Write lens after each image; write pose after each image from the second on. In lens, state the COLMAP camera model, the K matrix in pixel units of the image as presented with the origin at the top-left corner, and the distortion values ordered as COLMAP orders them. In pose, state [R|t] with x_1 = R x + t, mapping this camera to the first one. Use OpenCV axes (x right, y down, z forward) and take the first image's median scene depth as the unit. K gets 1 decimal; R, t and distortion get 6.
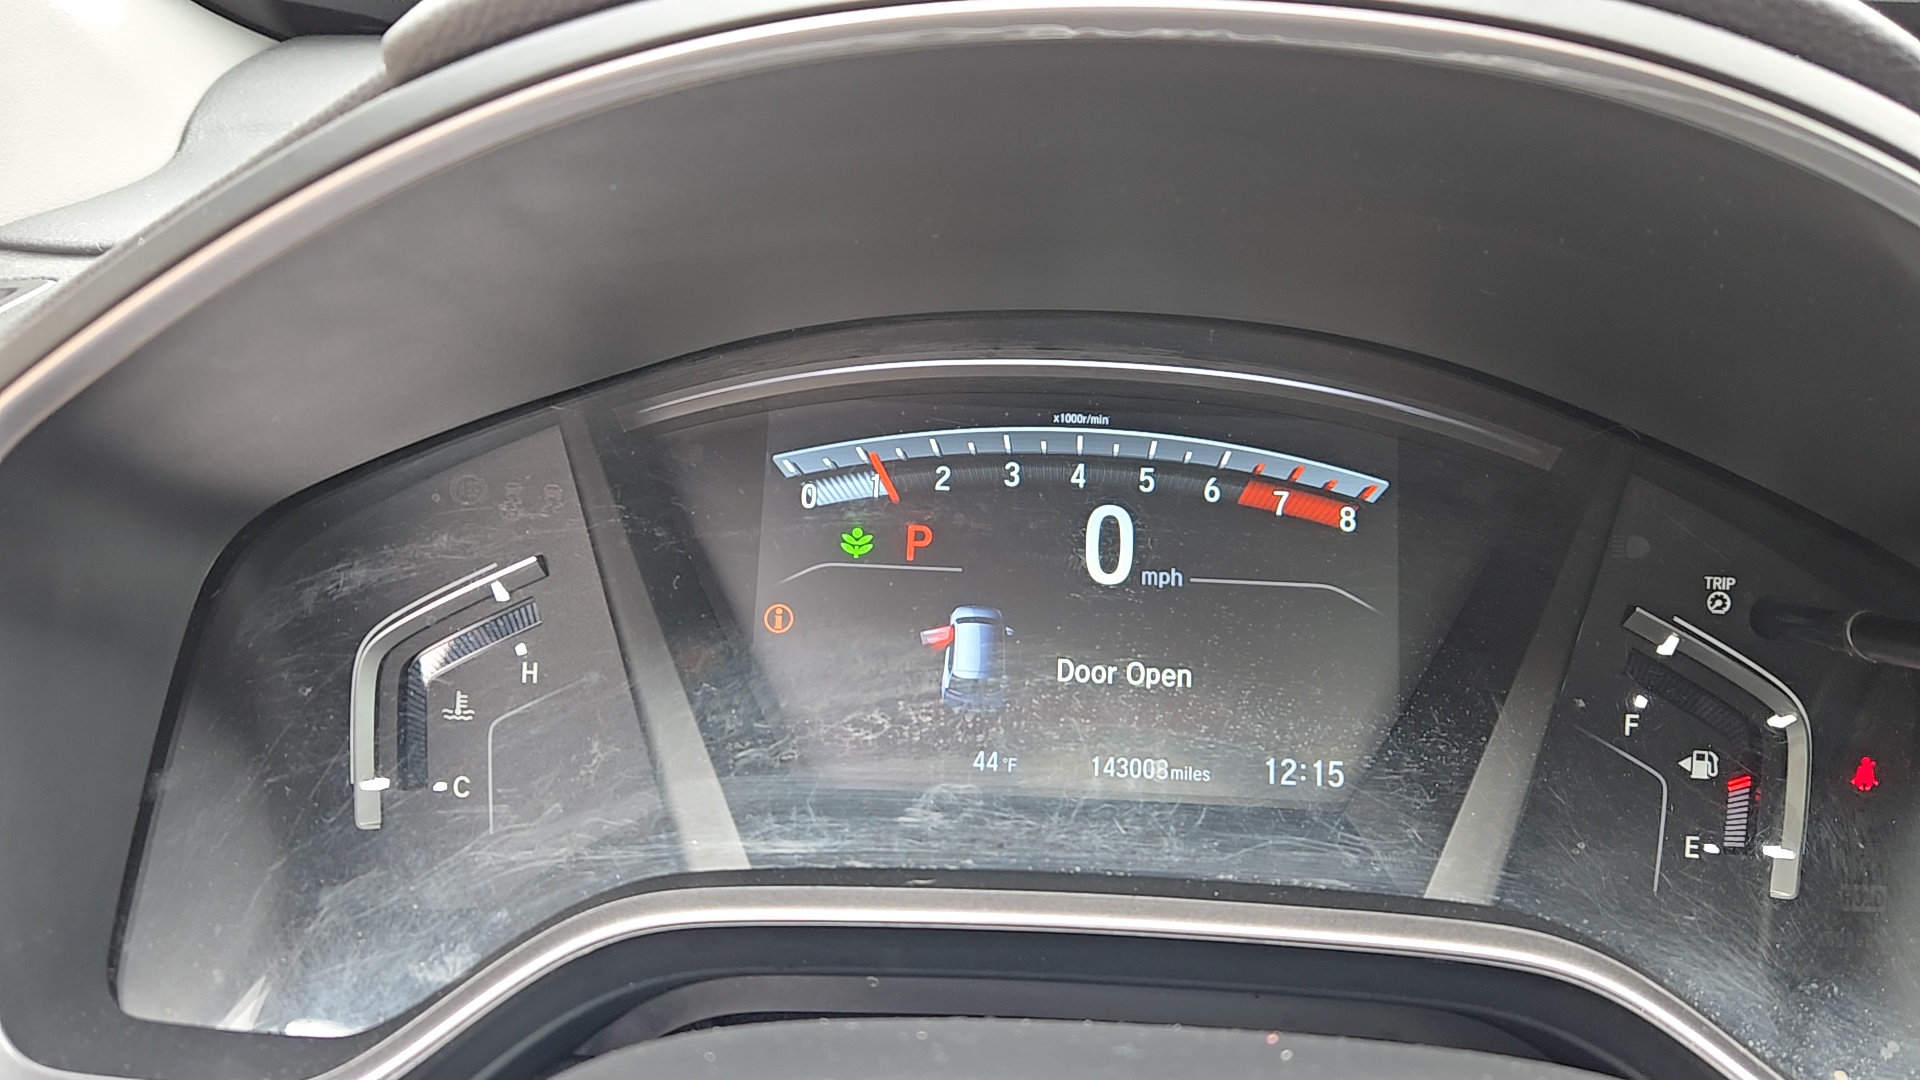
lens RADIAL K [[1599.1, 0, 962.7], [0, 1599.1, 532.8], [0, 0, 1]] dist [0.006306, -0.005113]
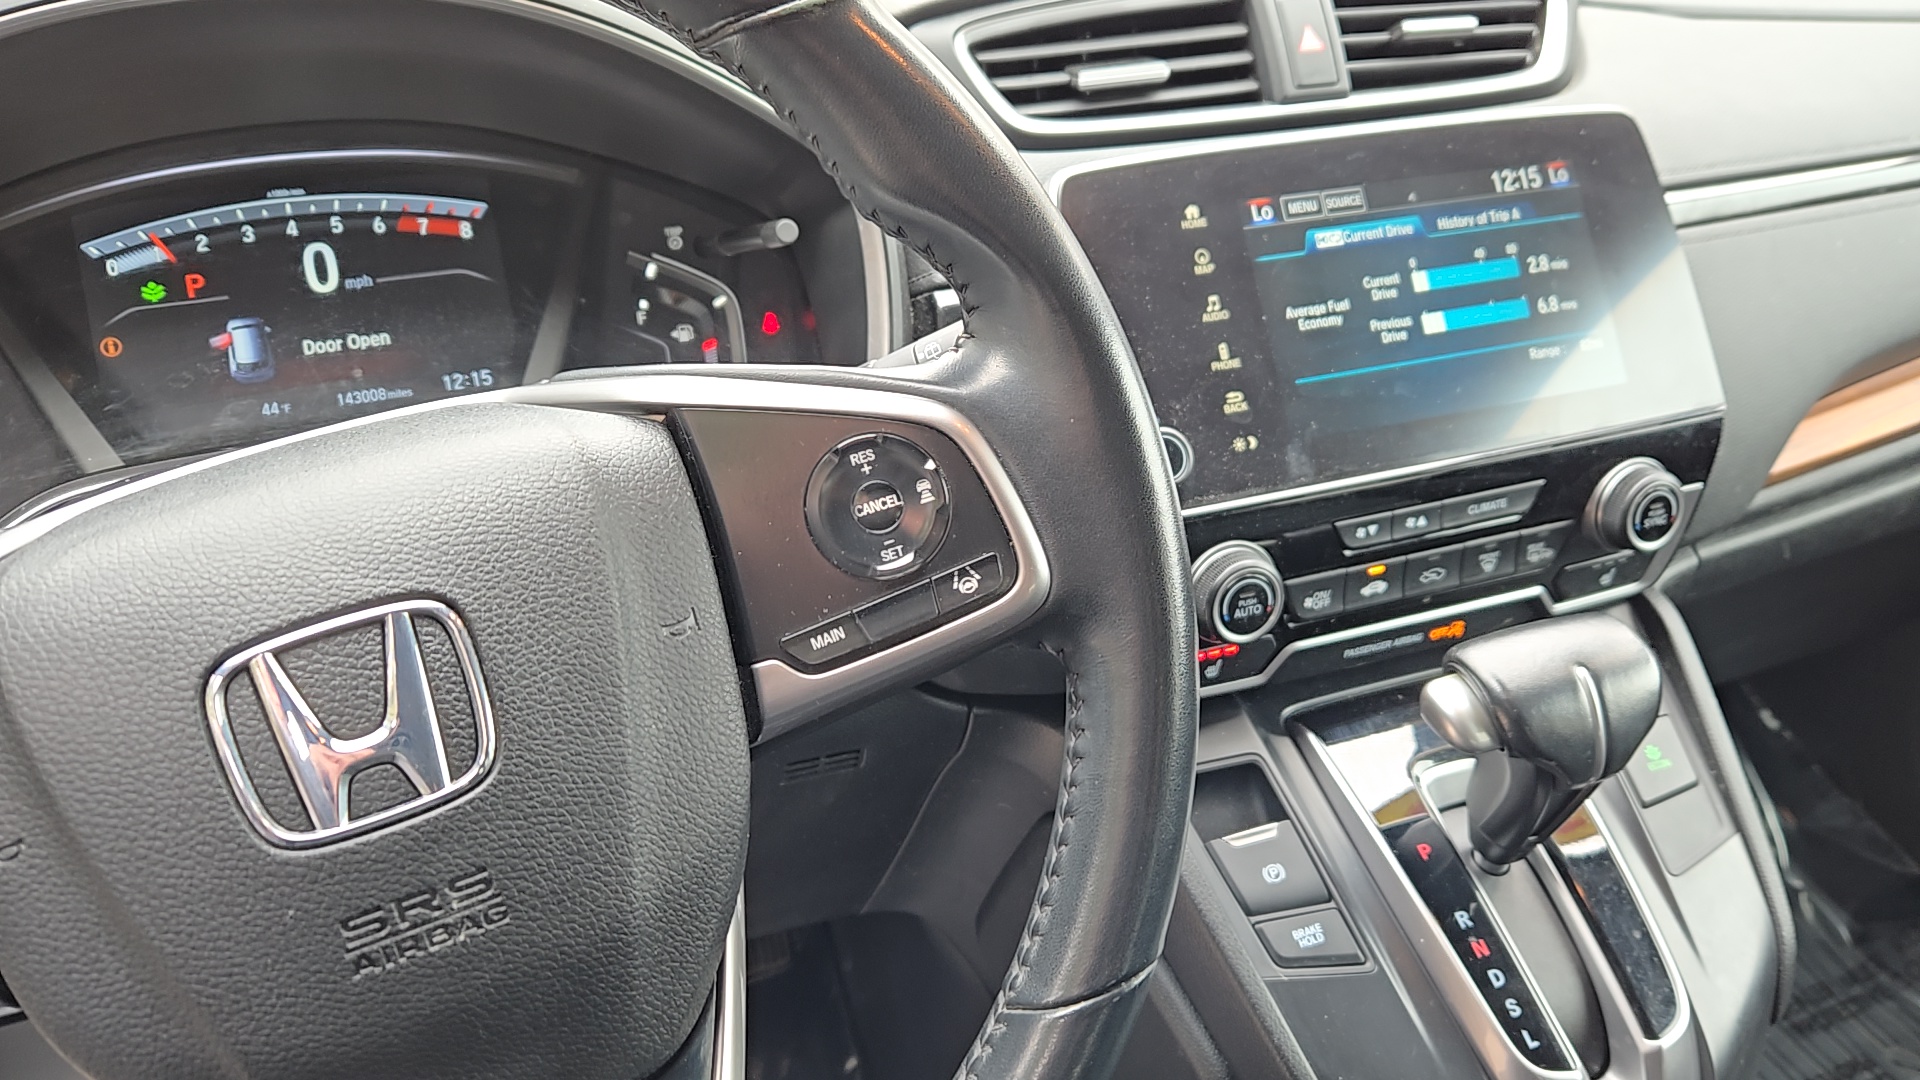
lens RADIAL K [[1599.1, 0, 939.5], [0, 1599.1, 532.3], [0, 0, 1]] dist [0.006306, -0.005113]
pose [[0.916618, -0.215152, 0.336928, 0.061653], [0.170893, 0.972815, 0.156293, 0.122627], [-0.361396, -0.085682, 0.928467, -0.767189]]
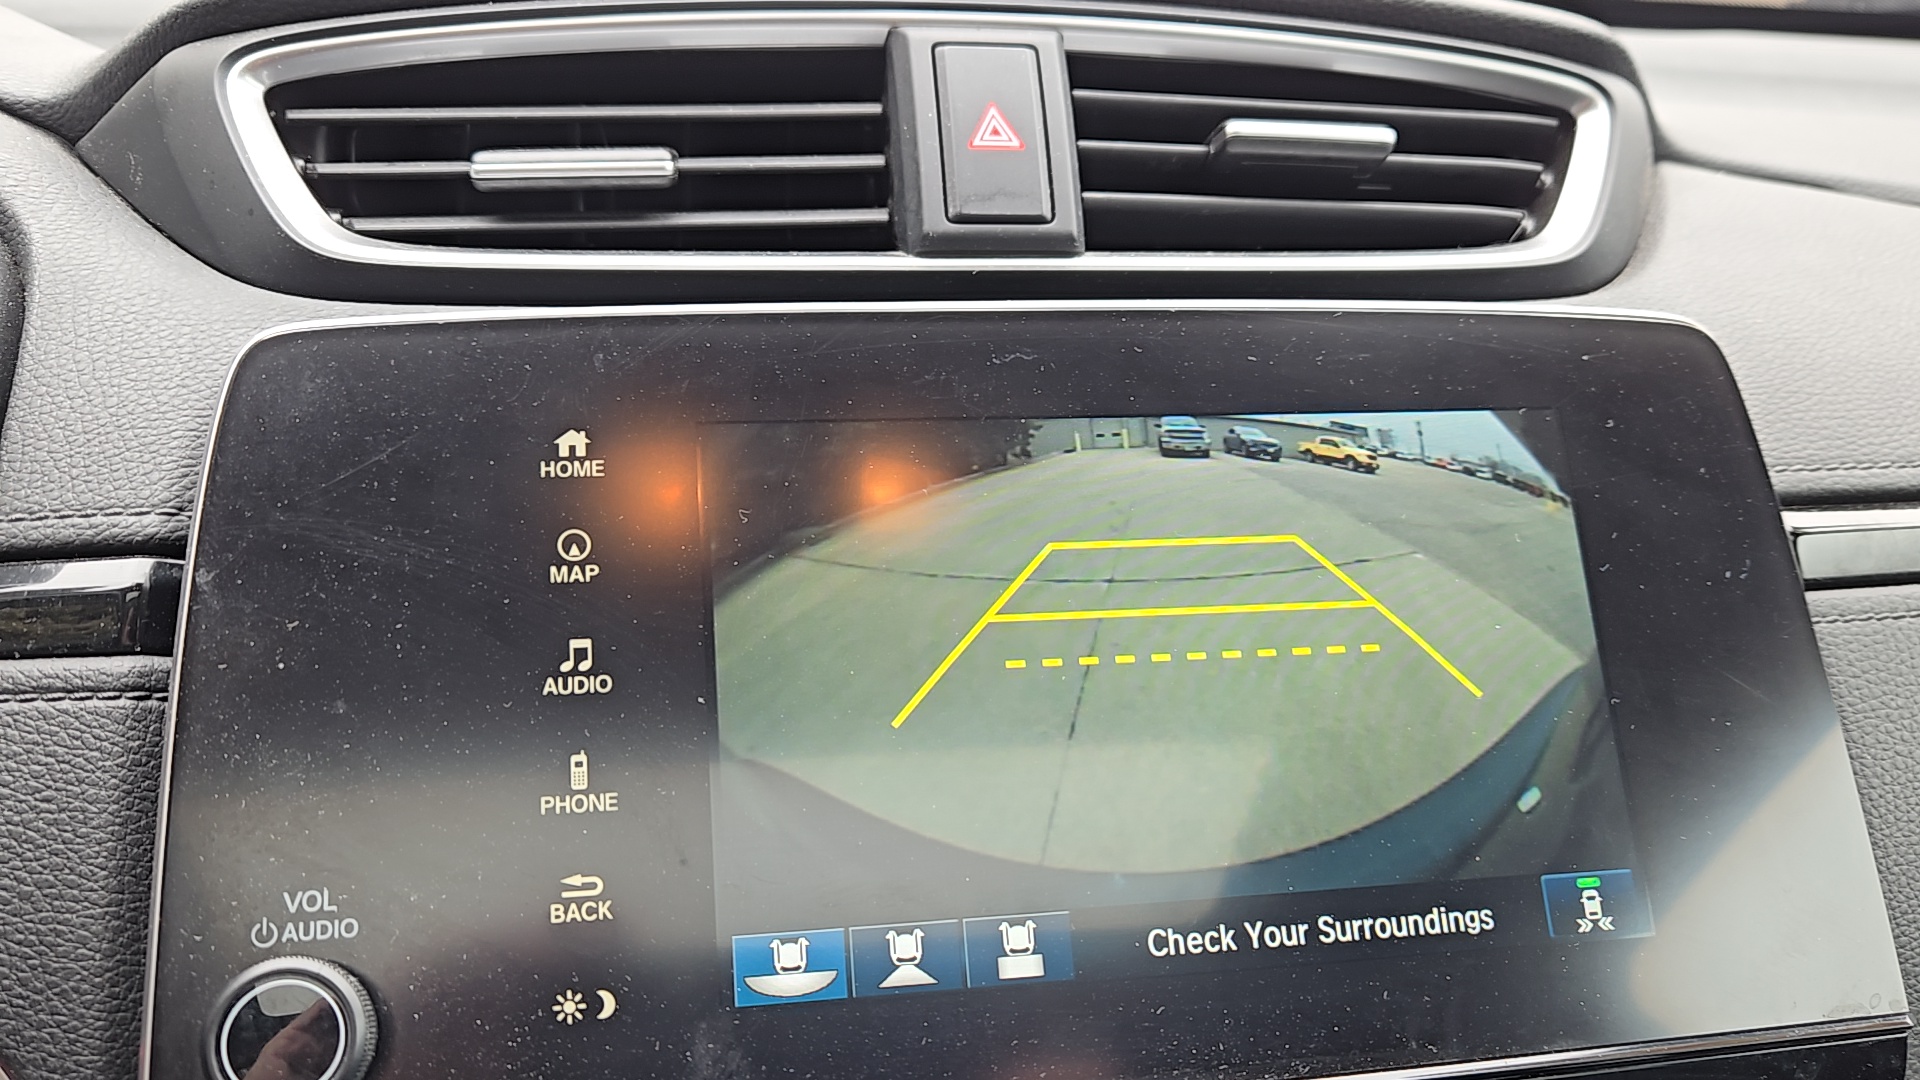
lens RADIAL K [[1599.1, 0, 957.6], [0, 1599.1, 565.7], [0, 0, 1]] dist [0.006306, -0.005113]
pose [[0.974591, -0.071221, 0.212369, 0.869511], [0.076919, 0.996862, -0.018680, 0.180648], [-0.210373, 0.034541, 0.977011, -0.099916]]
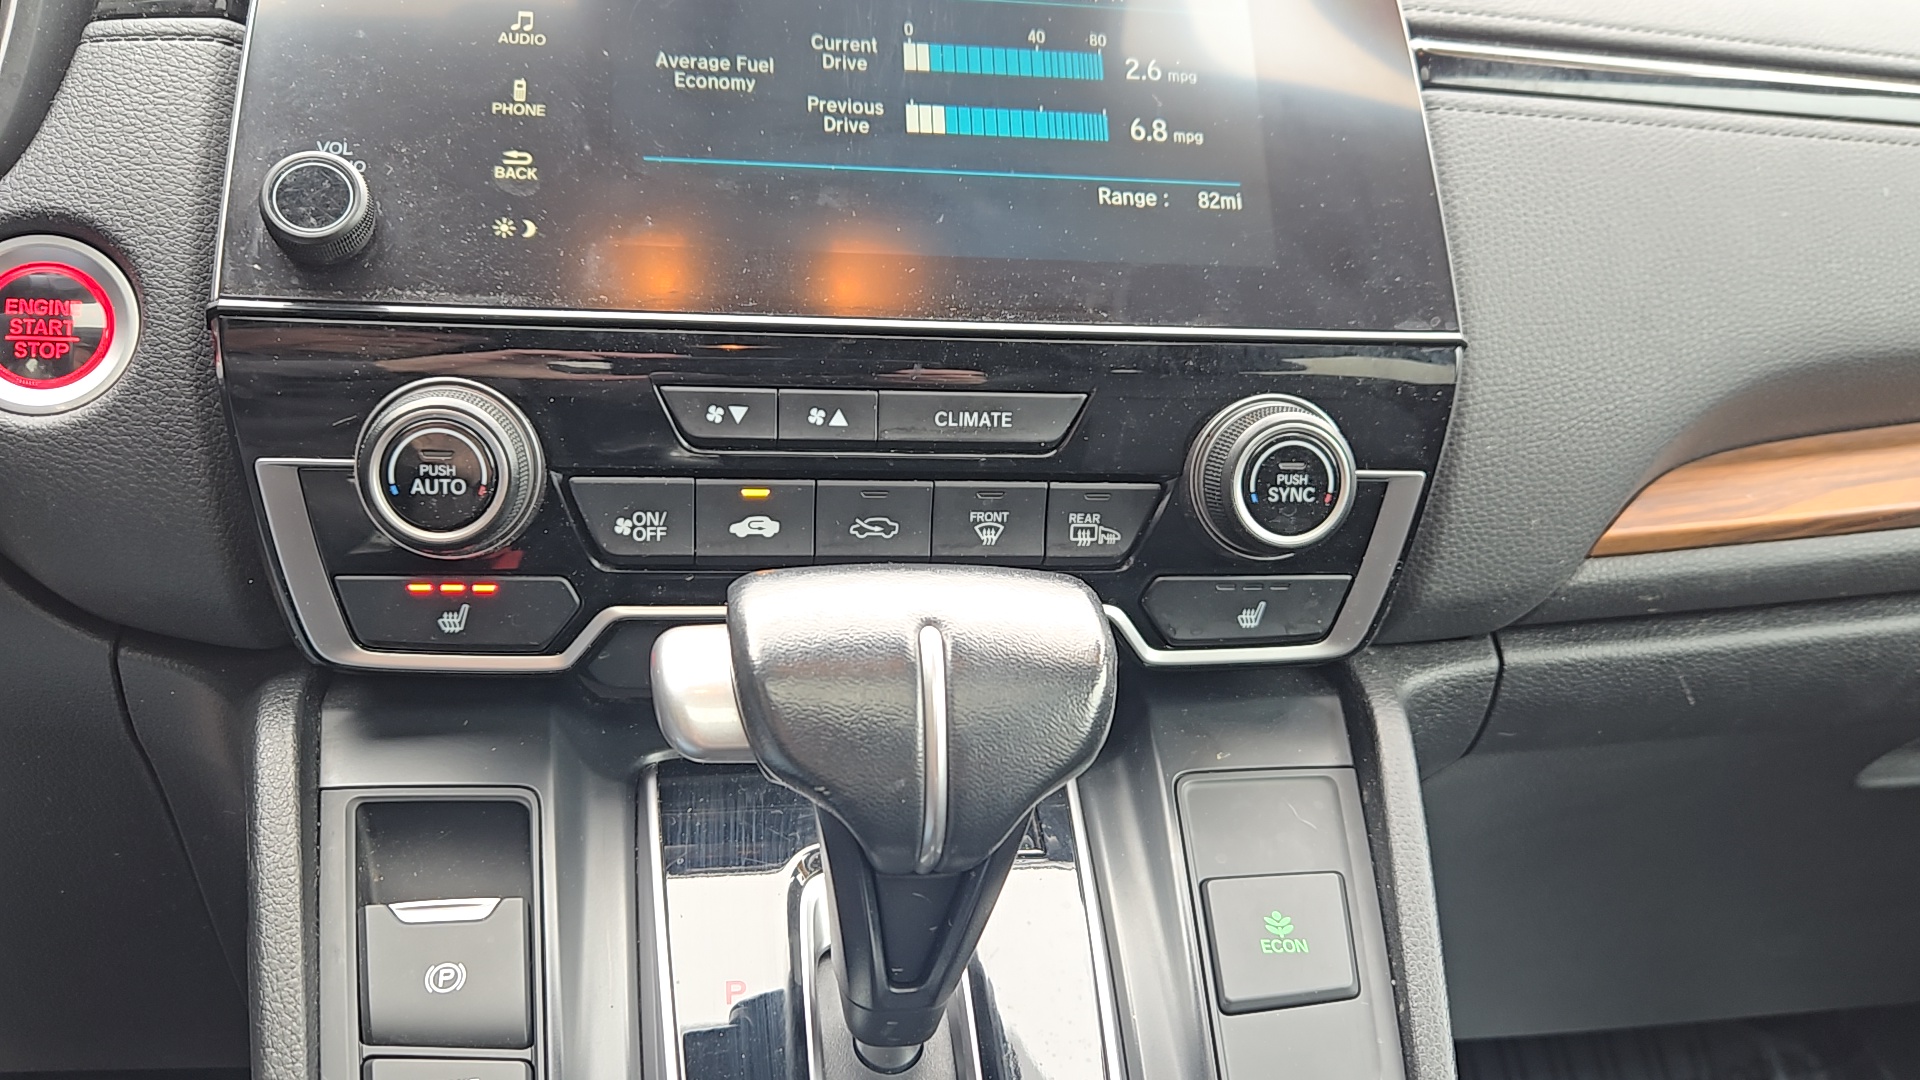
lens RADIAL K [[1599.1, 0, 955.6], [0, 1599.1, 544.6], [0, 0, 1]] dist [0.006306, -0.005113]
pose [[0.980290, -0.032468, 0.194875, 0.910638], [0.045897, 0.996843, -0.064795, 0.573244], [-0.192156, 0.072462, 0.978685, -0.387364]]
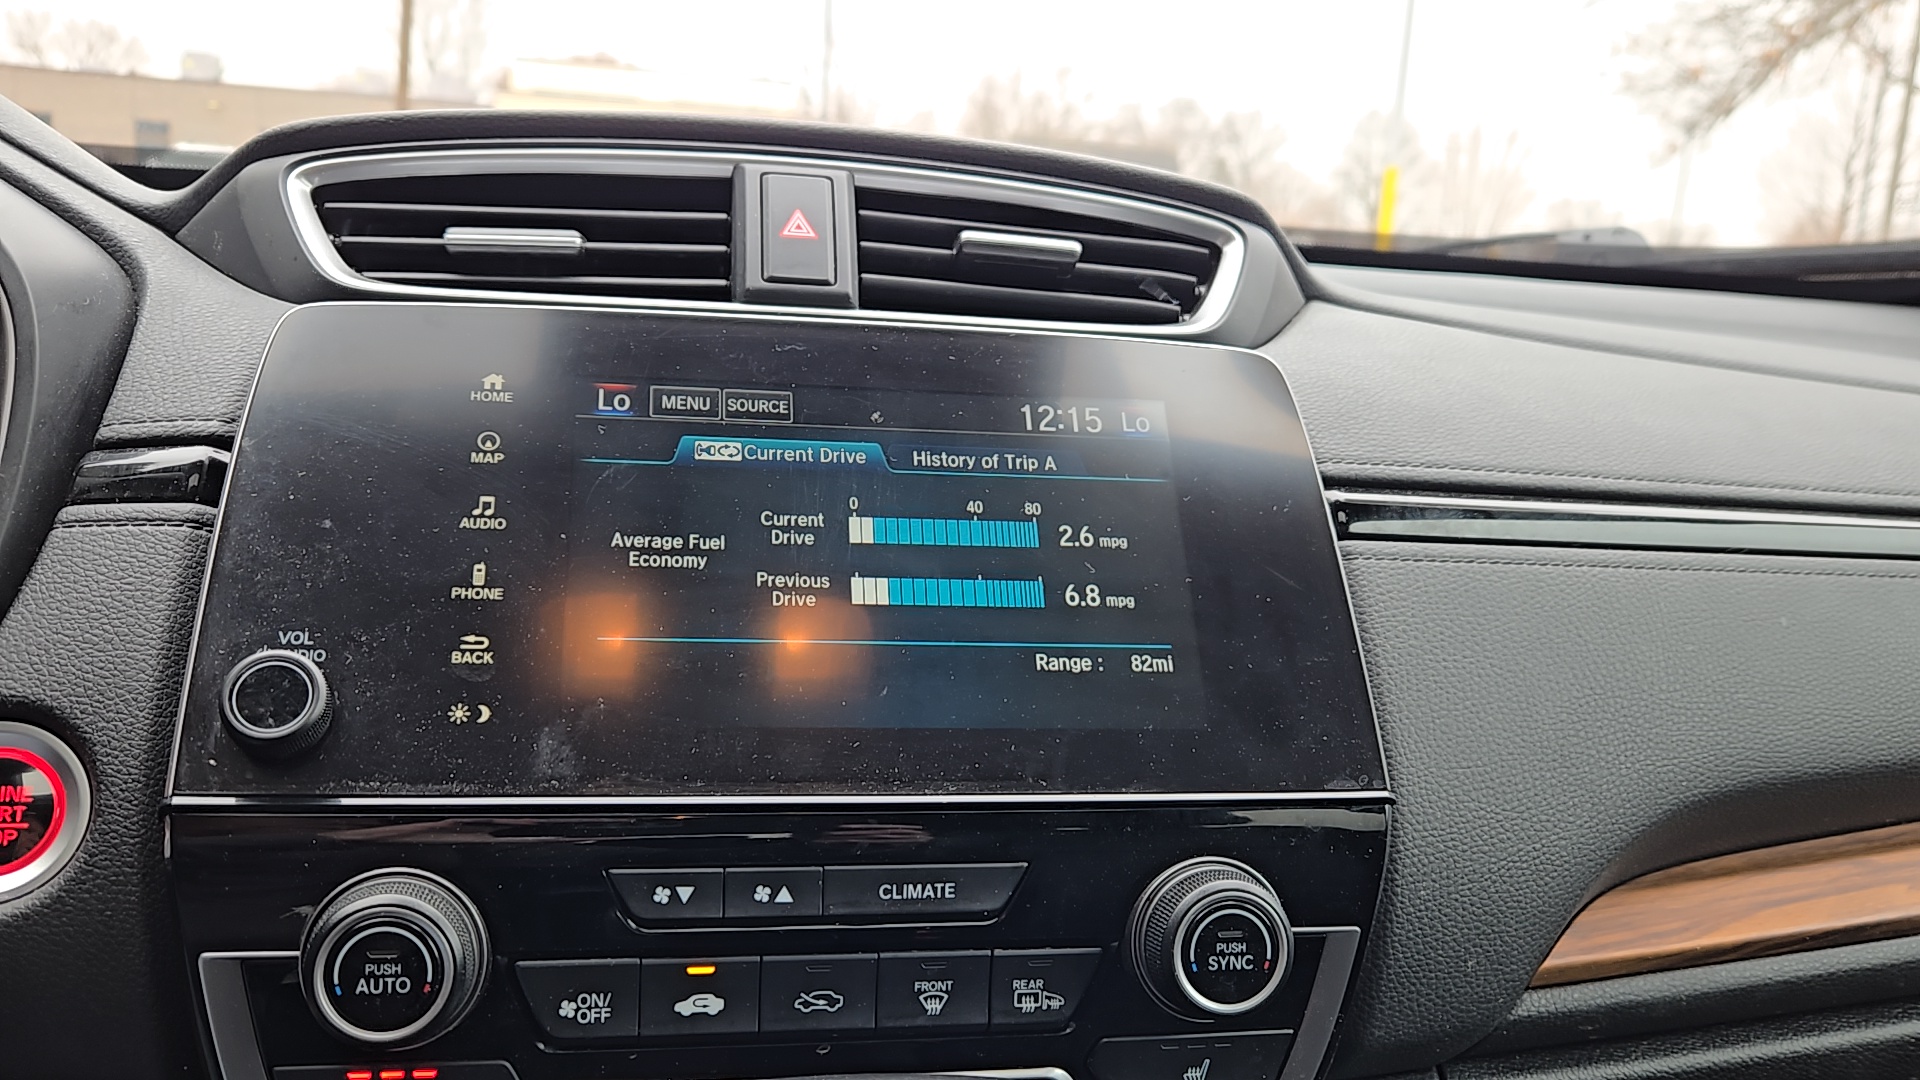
lens RADIAL K [[1599.1, 0, 952.2], [0, 1599.1, 555.0], [0, 0, 1]] dist [0.006306, -0.005113]
pose [[0.973823, -0.006932, 0.227204, 0.911067], [0.057682, 0.974354, -0.217504, 0.453668], [-0.219869, 0.224916, 0.949247, -0.431445]]
